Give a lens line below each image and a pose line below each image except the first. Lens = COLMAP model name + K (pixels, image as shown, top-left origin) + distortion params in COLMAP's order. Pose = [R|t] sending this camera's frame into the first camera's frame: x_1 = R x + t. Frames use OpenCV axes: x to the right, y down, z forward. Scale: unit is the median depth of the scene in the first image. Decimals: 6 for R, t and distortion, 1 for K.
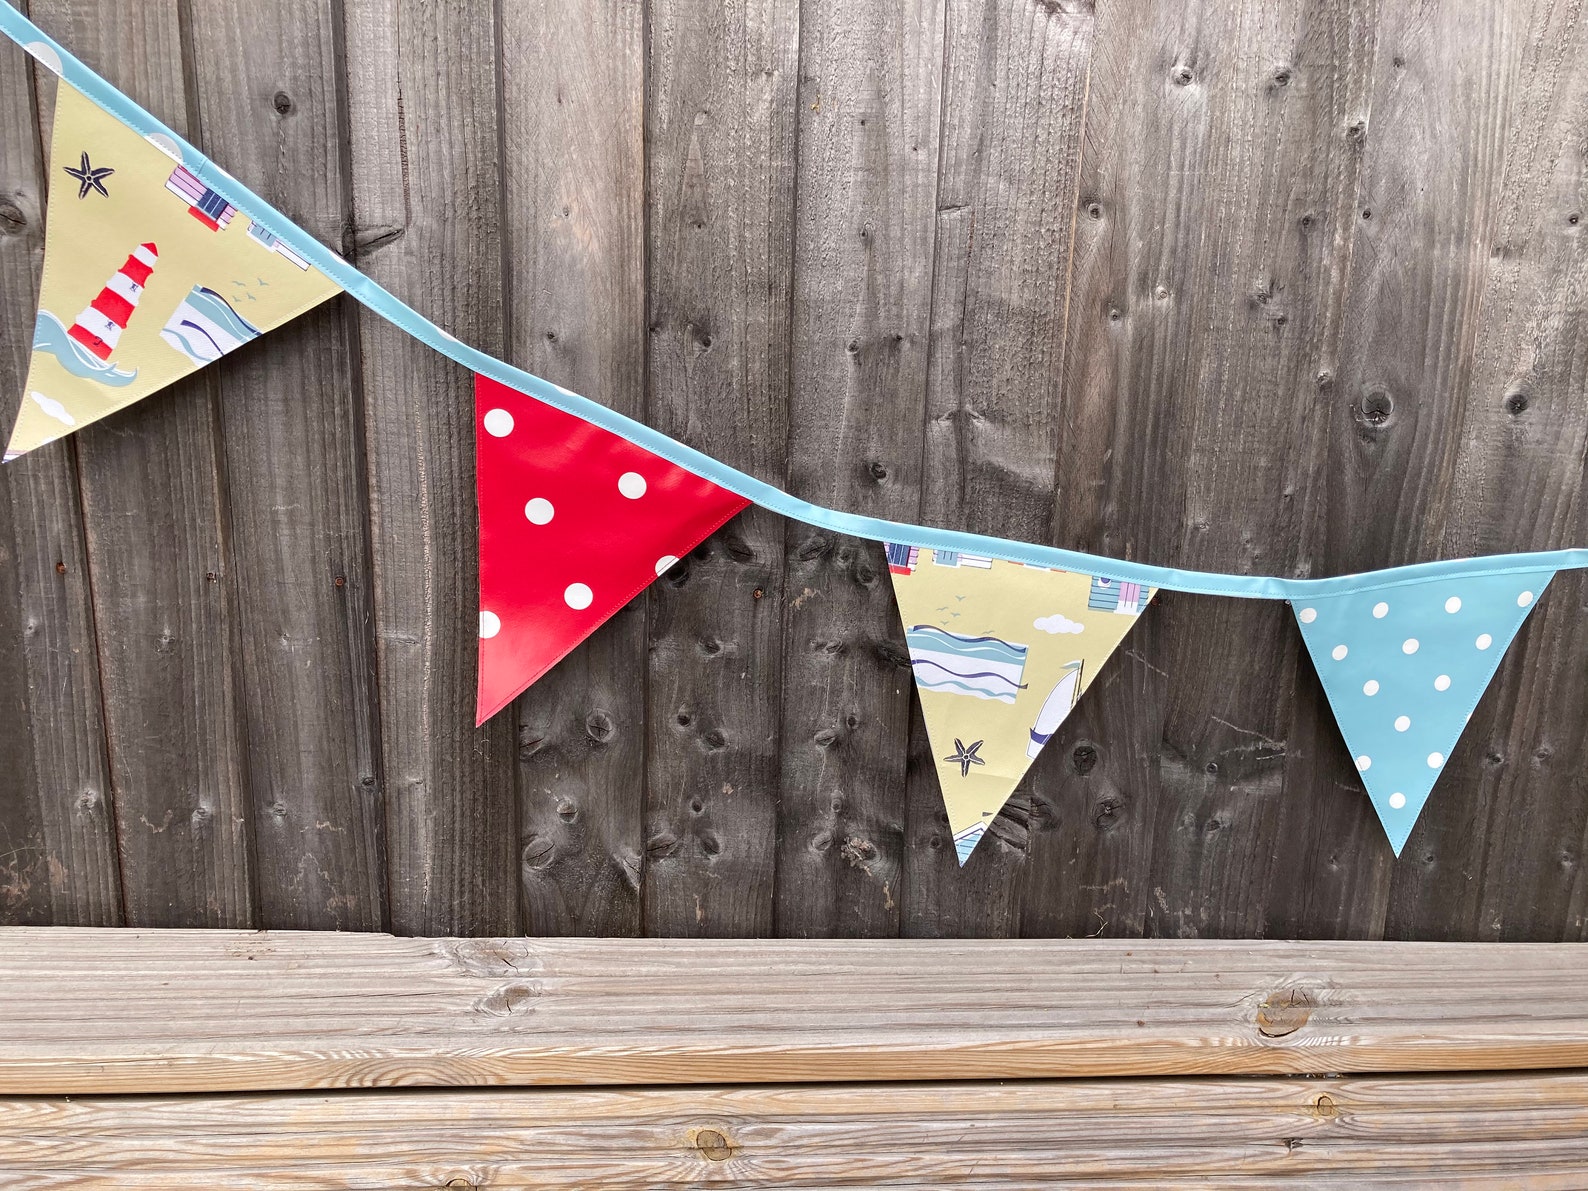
lens RADIAL K [[1367.5, 0, 794.0], [0, 1367.5, 595.5], [0, 0, 1]] dist [0.011970, -0.009574]
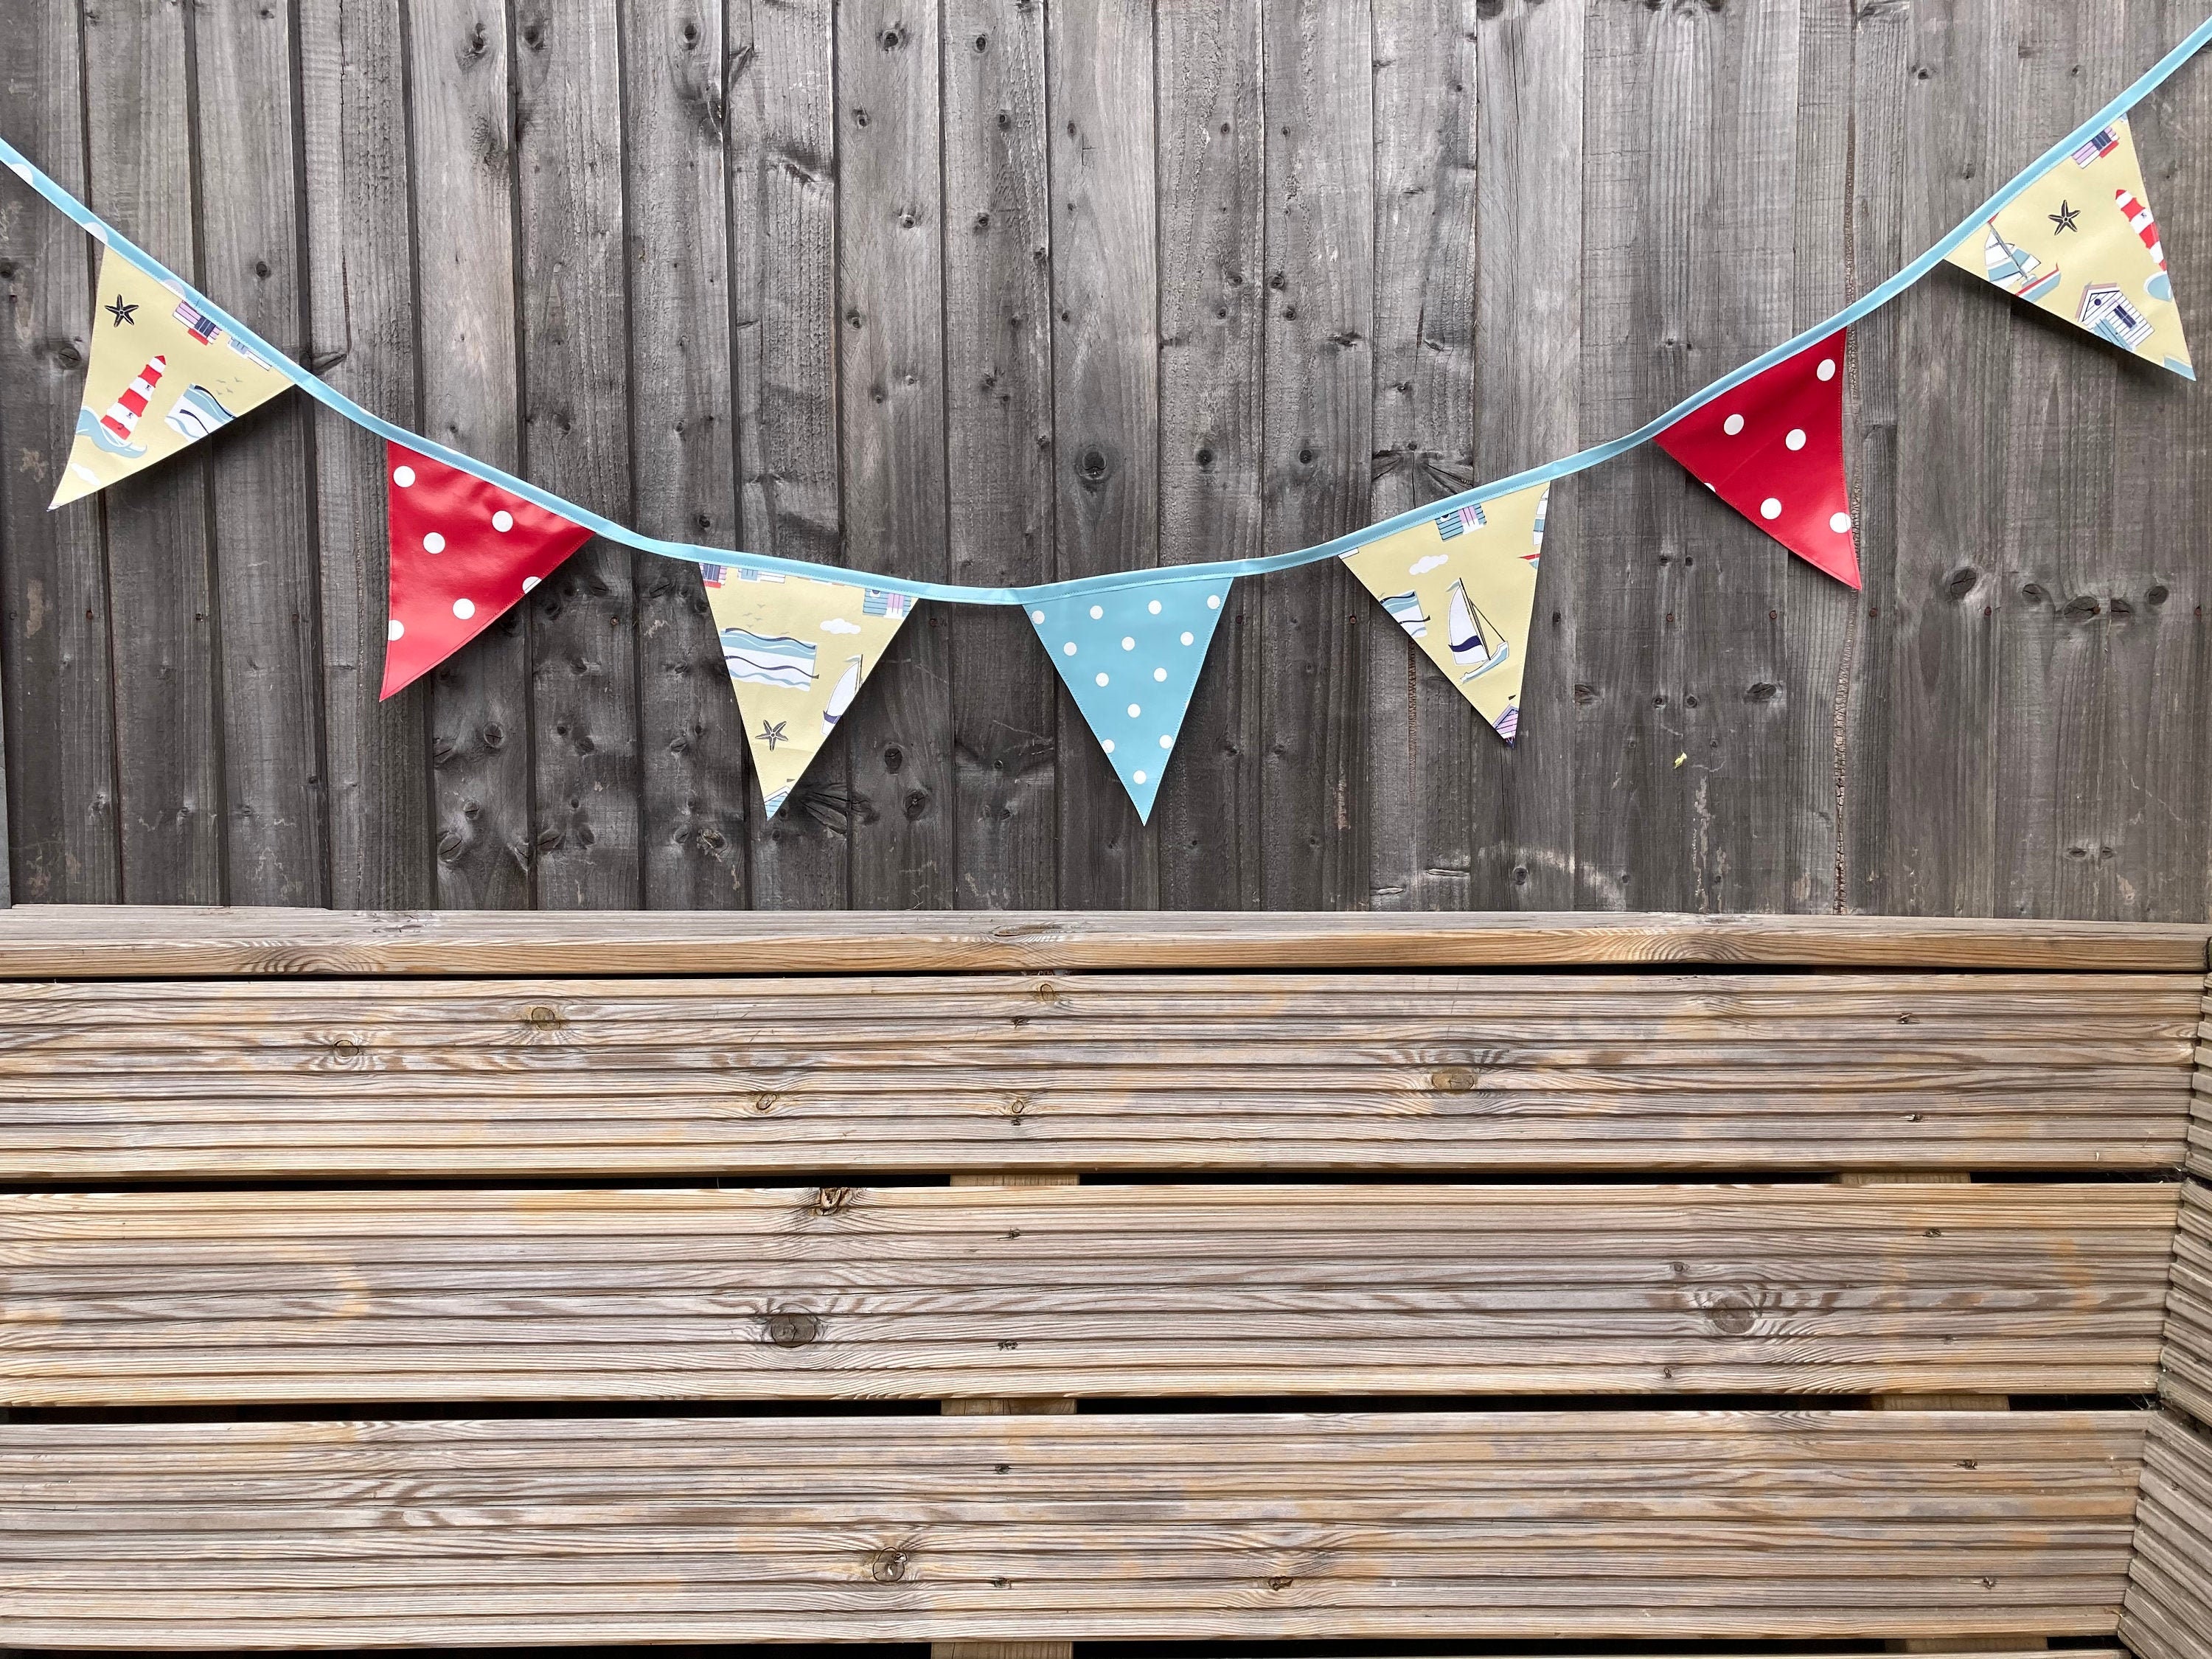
lens RADIAL K [[1904.9, 0, 1106.0], [0, 1904.9, 829.5], [0, 0, 1]] dist [0.011970, -0.009574]
pose [[0.997319, -0.034000, -0.064798, 0.560223], [0.020663, 0.980315, -0.196358, 0.568681], [0.070199, 0.194492, 0.978389, -0.700914]]
